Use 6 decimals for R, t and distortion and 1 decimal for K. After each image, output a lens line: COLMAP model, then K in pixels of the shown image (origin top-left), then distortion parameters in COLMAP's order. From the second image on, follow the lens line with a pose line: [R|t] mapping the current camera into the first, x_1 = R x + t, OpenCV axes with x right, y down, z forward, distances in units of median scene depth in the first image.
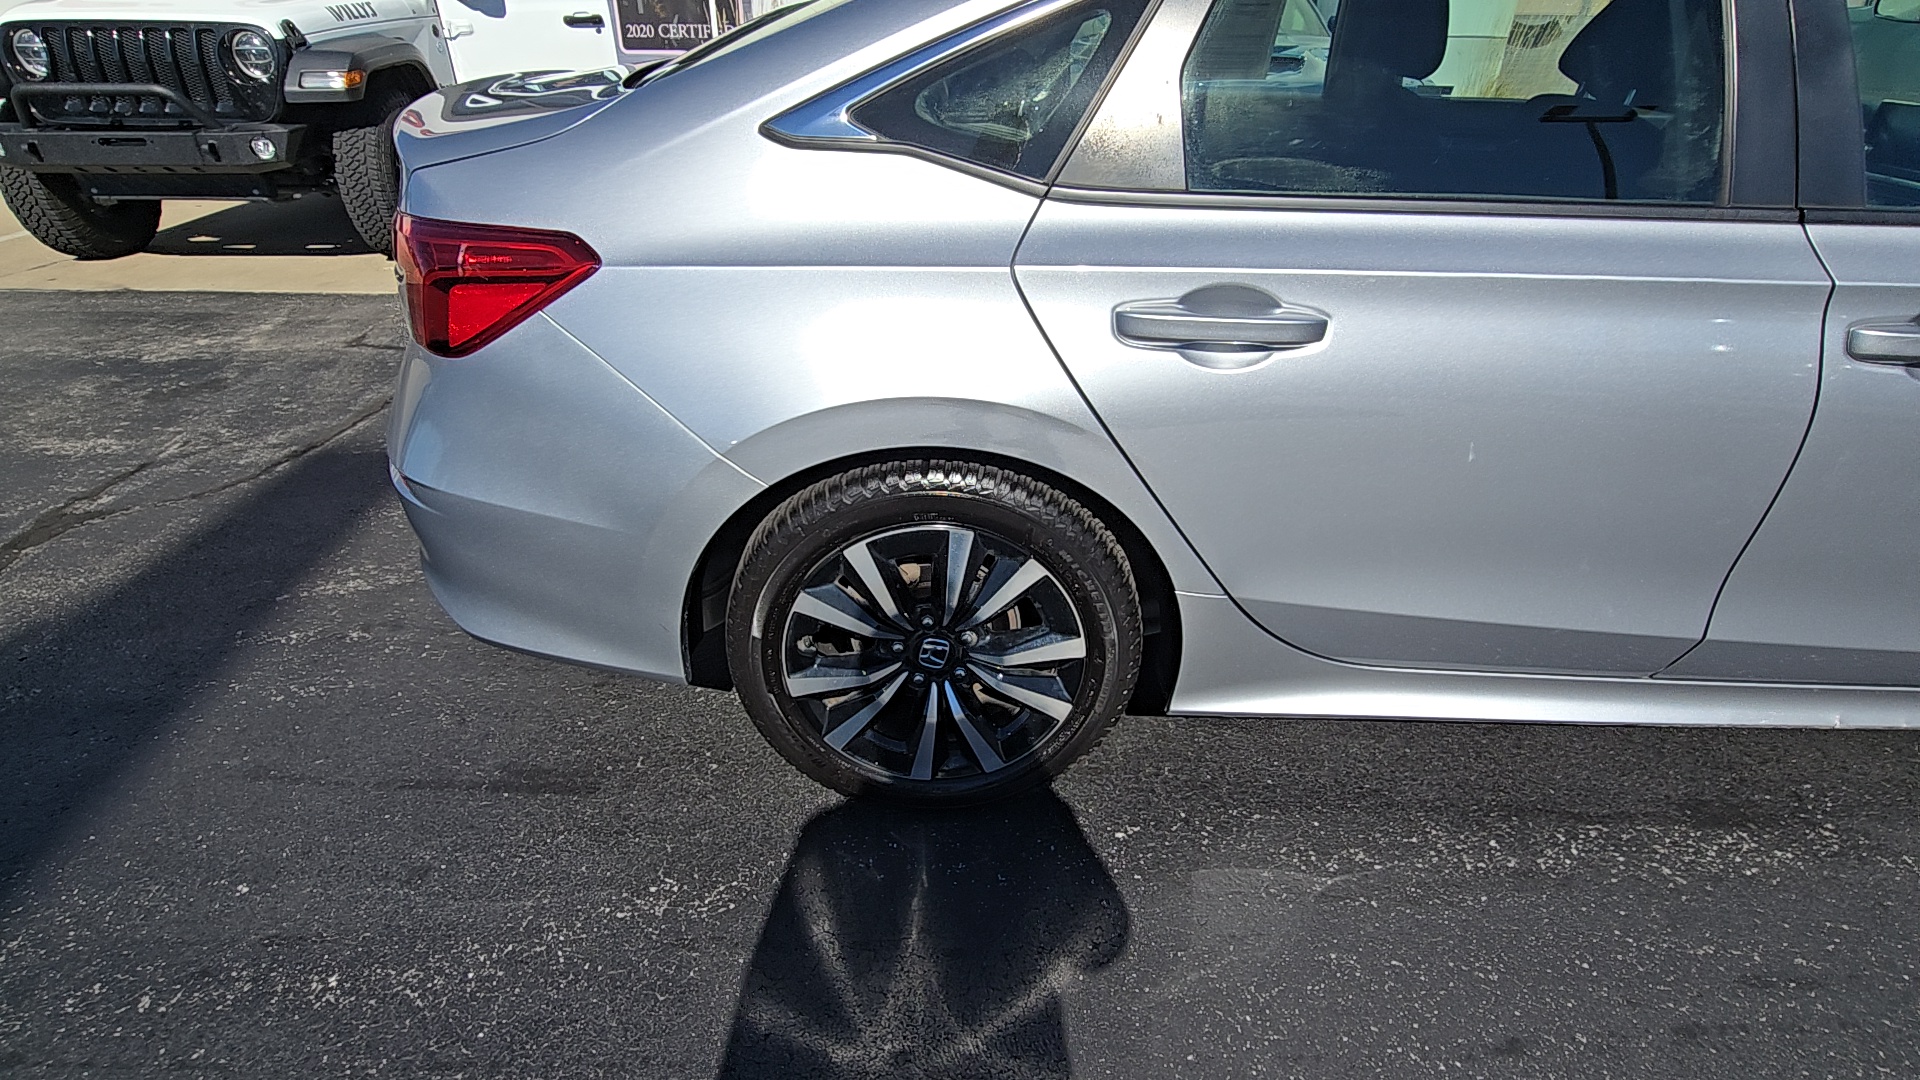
lens RADIAL K [[970.3, 0, 960.0], [0, 970.3, 540.0], [0, 0, 1]] dist [-0.001143, 0.000555]
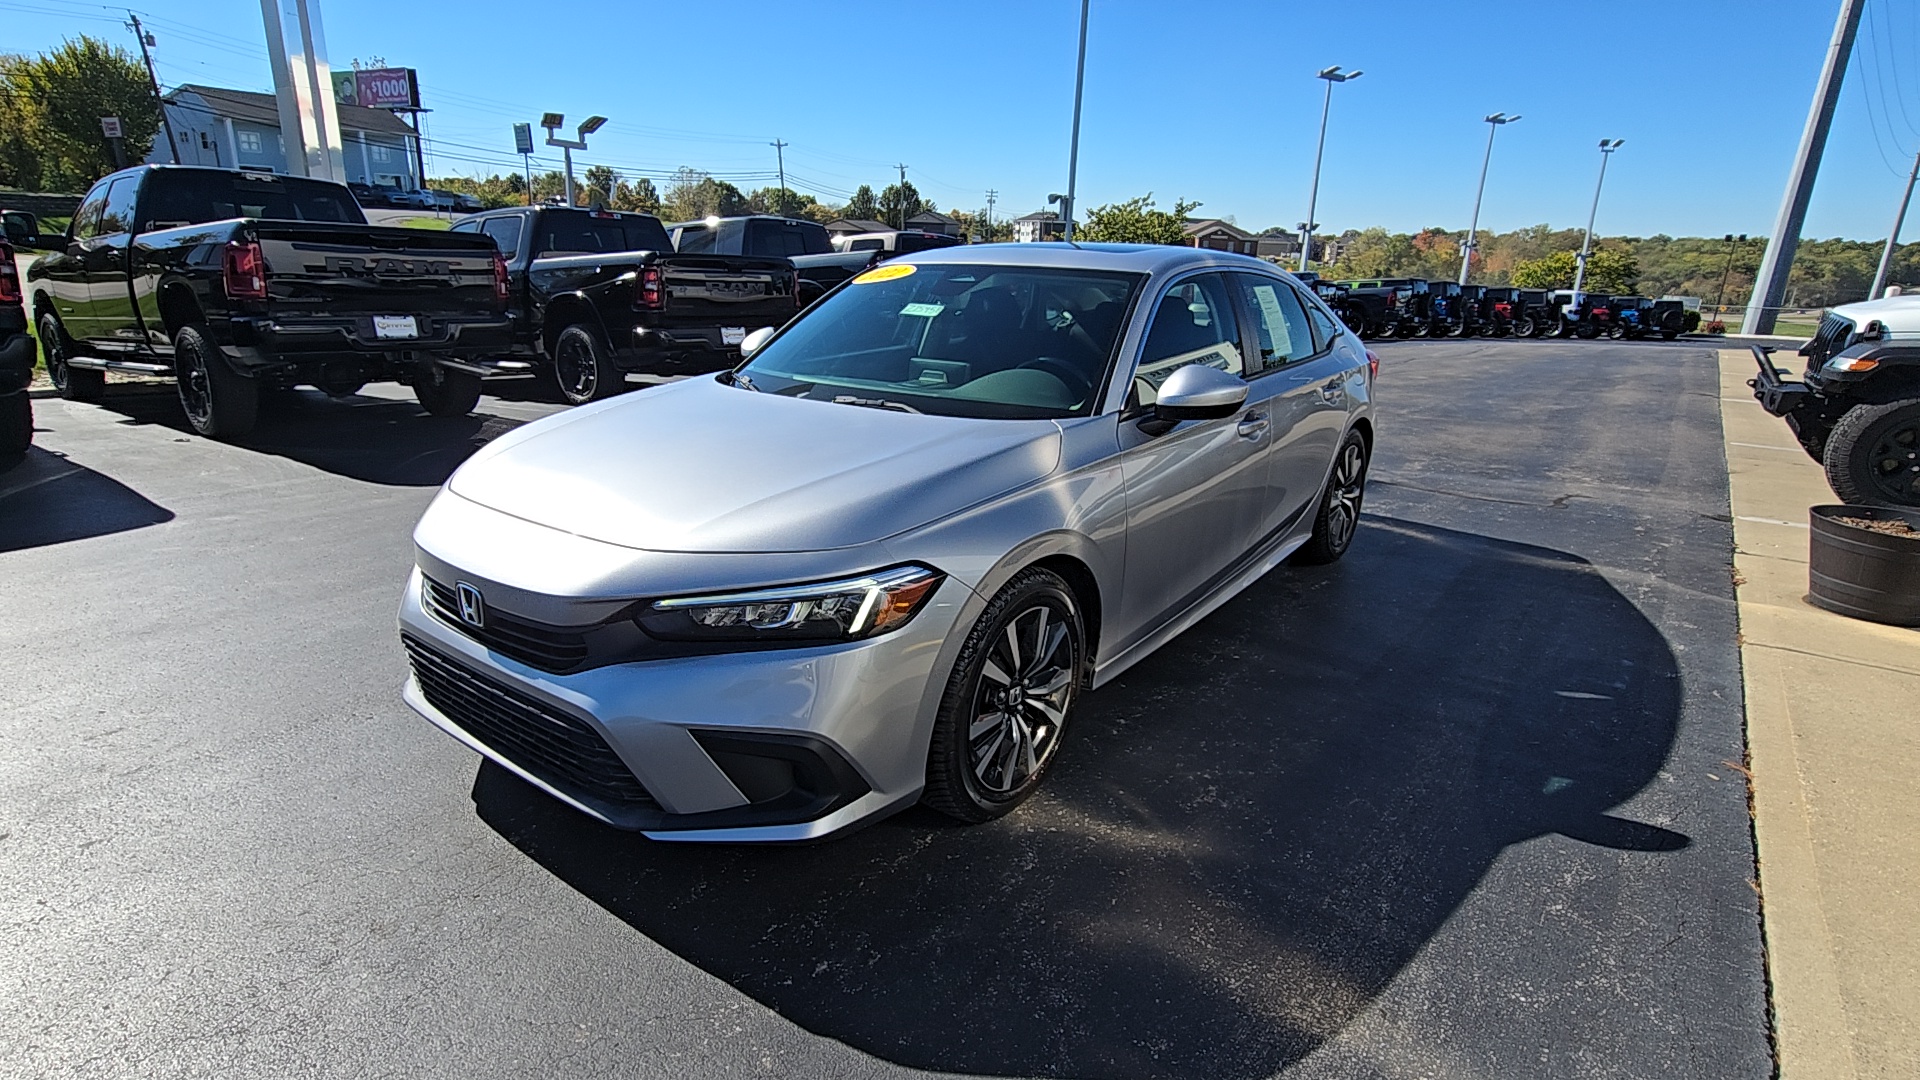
lens RADIAL K [[947.3, 0, 950.2], [0, 947.3, 539.6], [0, 0, 1]] dist [-0.001608, 0.000587]
pose [[-0.593468, 0.224464, -0.772924, 1.181531], [-0.407291, 0.744534, 0.528946, -0.569611], [0.694197, 0.628718, -0.350435, 0.914264]]
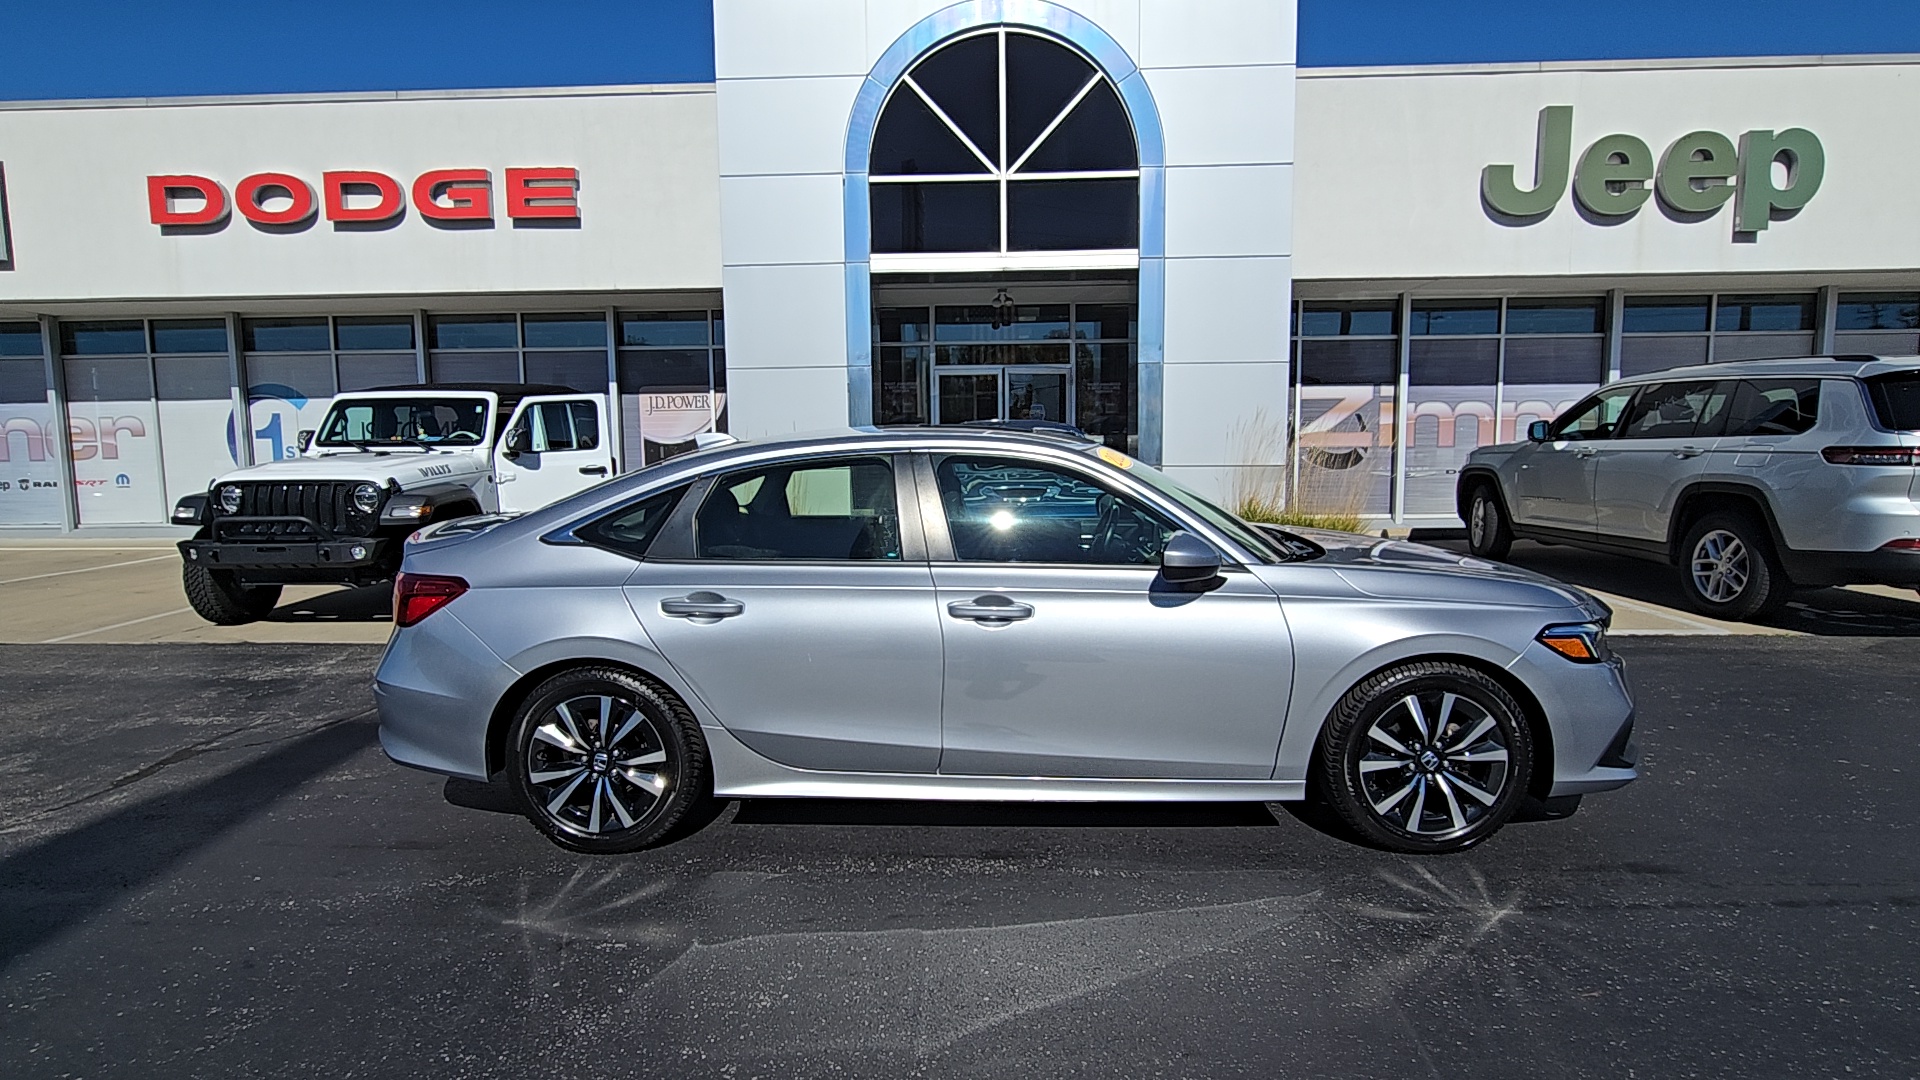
lens RADIAL K [[970.3, 0, 960.0], [0, 970.3, 540.0], [0, 0, 1]] dist [-0.001143, 0.000555]
pose [[0.999246, -0.013375, -0.036444, 0.343505], [-0.001619, 0.923604, -0.383344, 0.195100], [0.038787, 0.383114, 0.922886, -0.459694]]
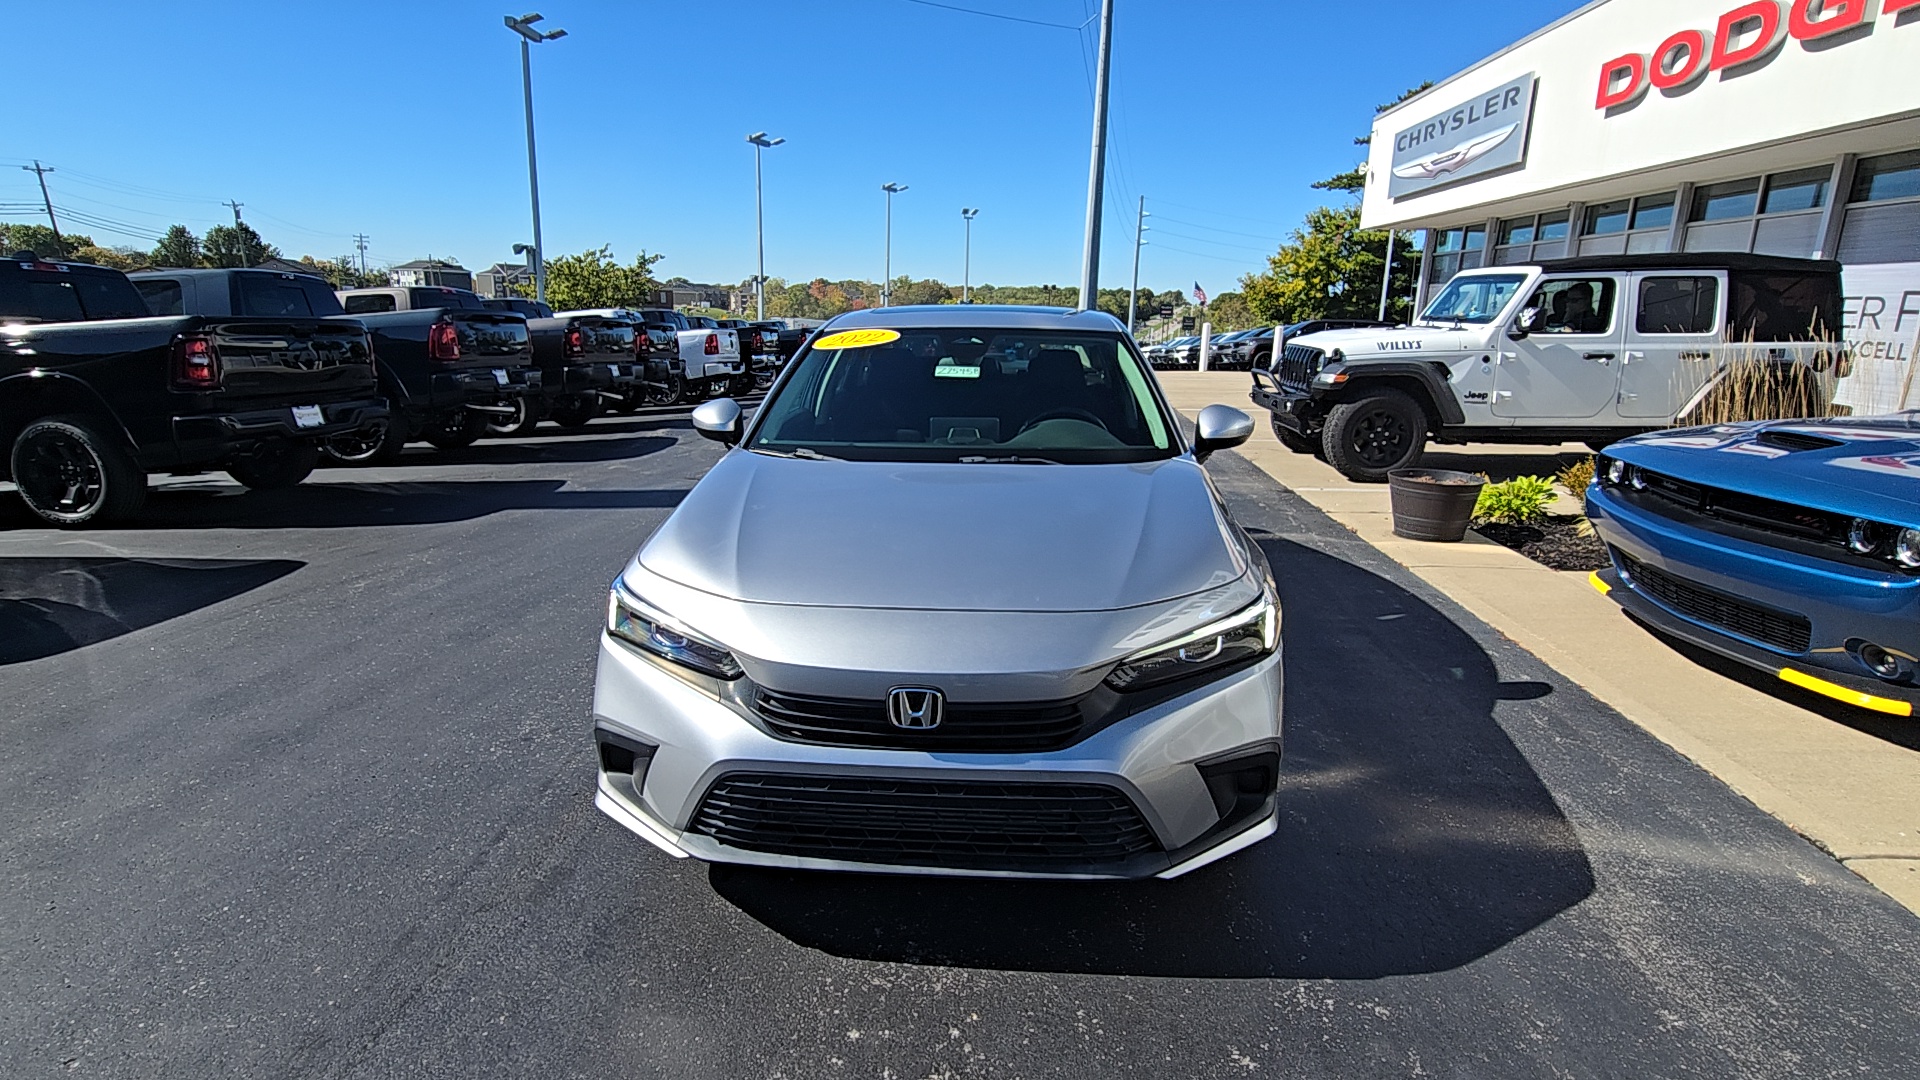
lens RADIAL K [[947.3, 0, 950.2], [0, 947.3, 539.6], [0, 0, 1]] dist [-0.001608, 0.000587]
pose [[-0.065667, 0.236553, -0.969397, 1.395084], [-0.490917, 0.838130, 0.237777, -0.349170], [0.868728, 0.491508, 0.061090, 0.503281]]
